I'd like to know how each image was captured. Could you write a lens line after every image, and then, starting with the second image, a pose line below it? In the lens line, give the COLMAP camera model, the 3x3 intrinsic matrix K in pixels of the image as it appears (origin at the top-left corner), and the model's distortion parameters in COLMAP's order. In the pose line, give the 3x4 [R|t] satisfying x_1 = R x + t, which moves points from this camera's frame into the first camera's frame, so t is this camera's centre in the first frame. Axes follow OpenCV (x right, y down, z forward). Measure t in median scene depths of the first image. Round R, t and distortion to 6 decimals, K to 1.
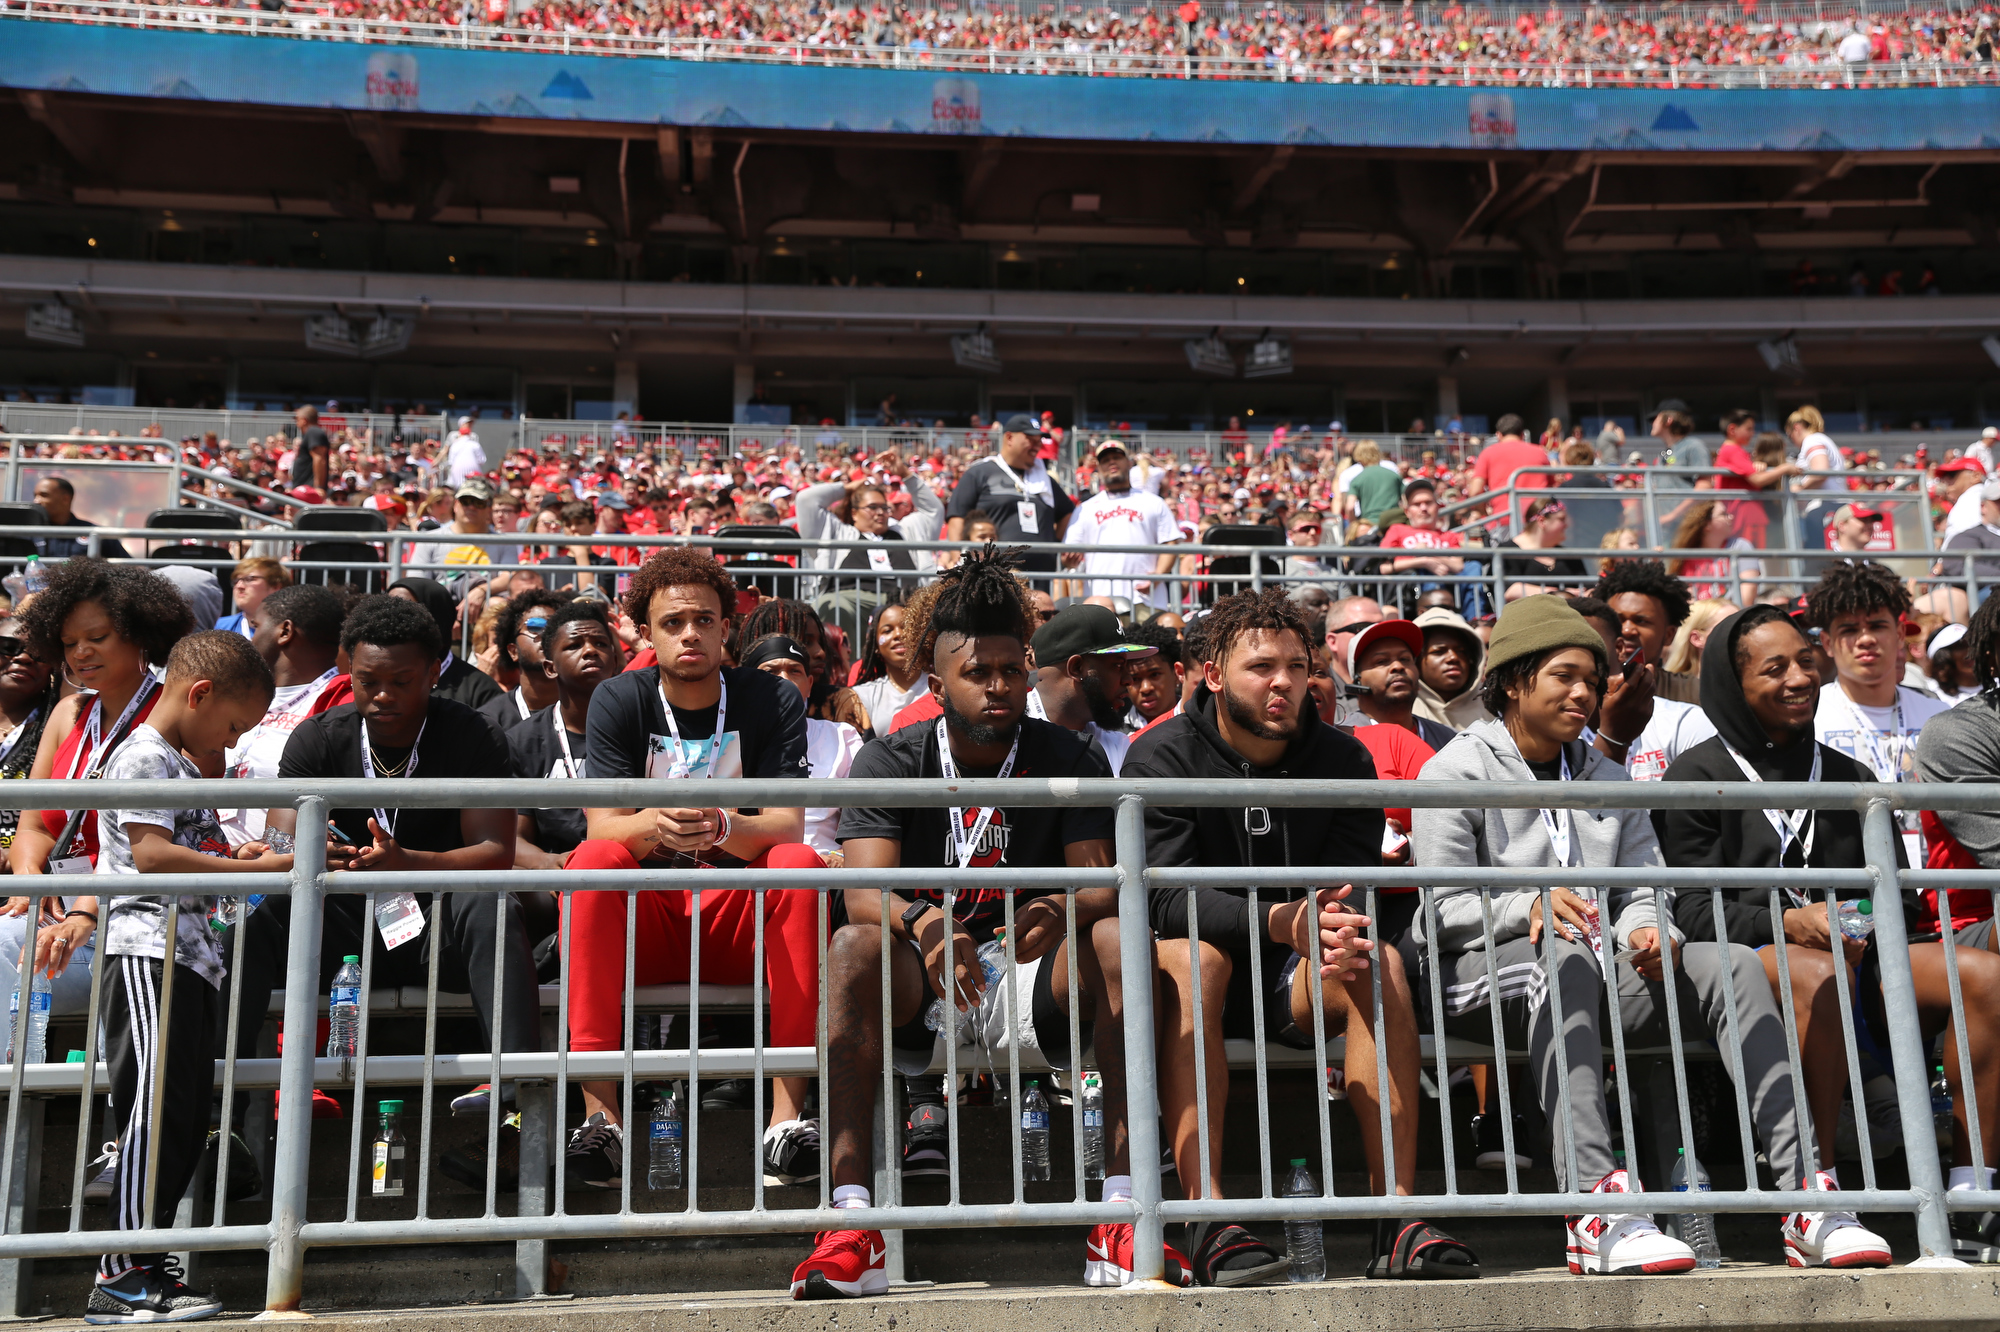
lens RADIAL K [[2284.5, 0, 999.1], [0, 2284.5, 712.2], [0, 0, 1]] dist [0.190399, 0.015568]
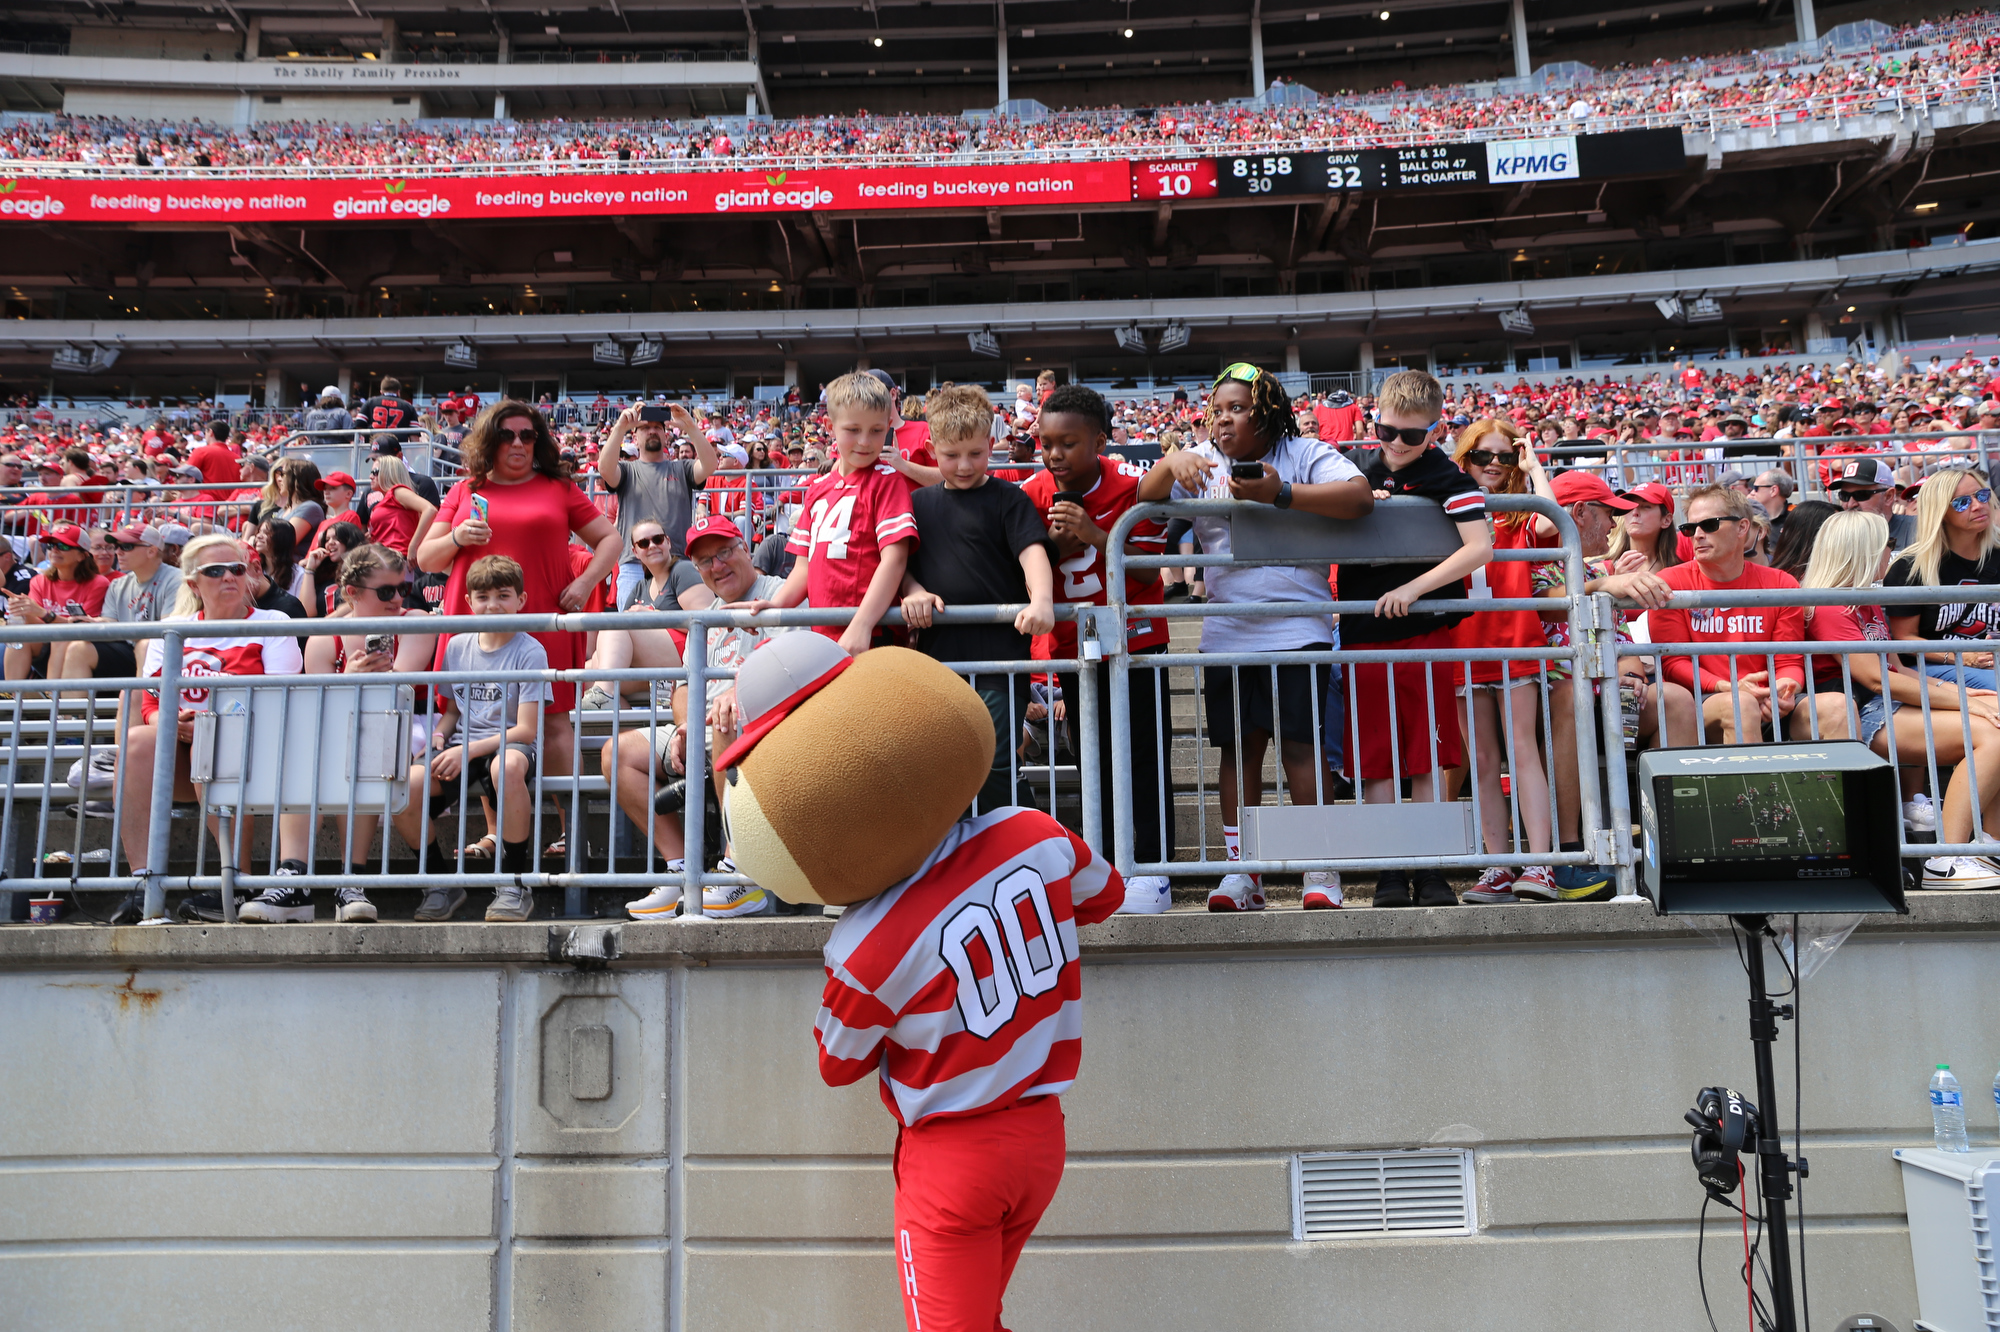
lens RADIAL K [[1387.6, 0, 1000.0], [0, 1387.6, 666.0], [0, 0, 1]] dist [0.093819, -0.001951]
pose [[0.986897, -0.011417, -0.160947, 0.464134], [0.023177, 0.997180, 0.071385, -0.000270], [0.159678, -0.074180, 0.984378, 0.056112]]
